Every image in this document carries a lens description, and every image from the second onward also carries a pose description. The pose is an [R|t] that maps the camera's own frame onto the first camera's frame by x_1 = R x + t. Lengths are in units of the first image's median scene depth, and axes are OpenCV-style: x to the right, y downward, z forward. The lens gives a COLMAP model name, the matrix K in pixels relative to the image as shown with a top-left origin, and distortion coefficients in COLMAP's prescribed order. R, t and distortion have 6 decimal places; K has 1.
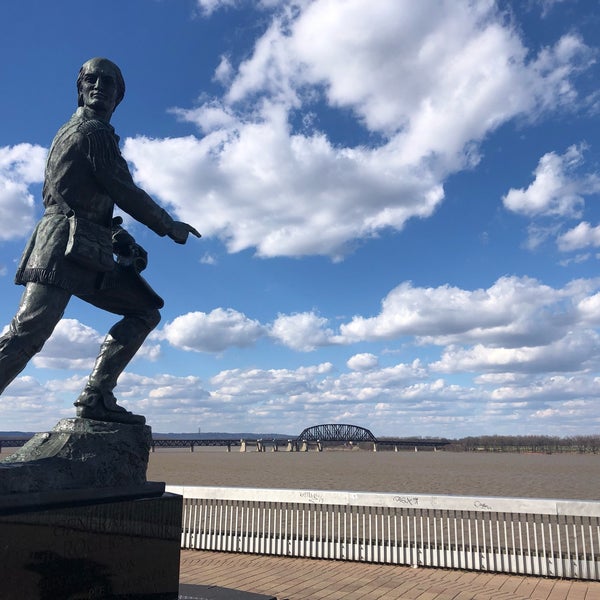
lens RADIAL K [[651.1, 0, 297.3], [0, 651.1, 285.6], [0, 0, 1]] dist [0.078884, -0.193858]
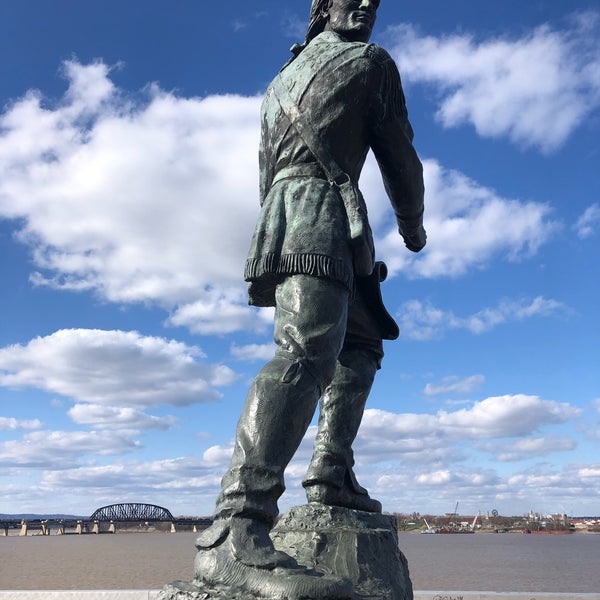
lens RADIAL K [[644.7, 0, 300.0], [0, 644.7, 300.0], [0, 0, 1]] dist [0.086773, -0.180438]
pose [[0.952839, 0.087555, 0.290571, -0.523703], [-0.060111, 0.992958, -0.102082, 0.071018], [-0.297462, 0.079801, 0.951393, 0.391365]]
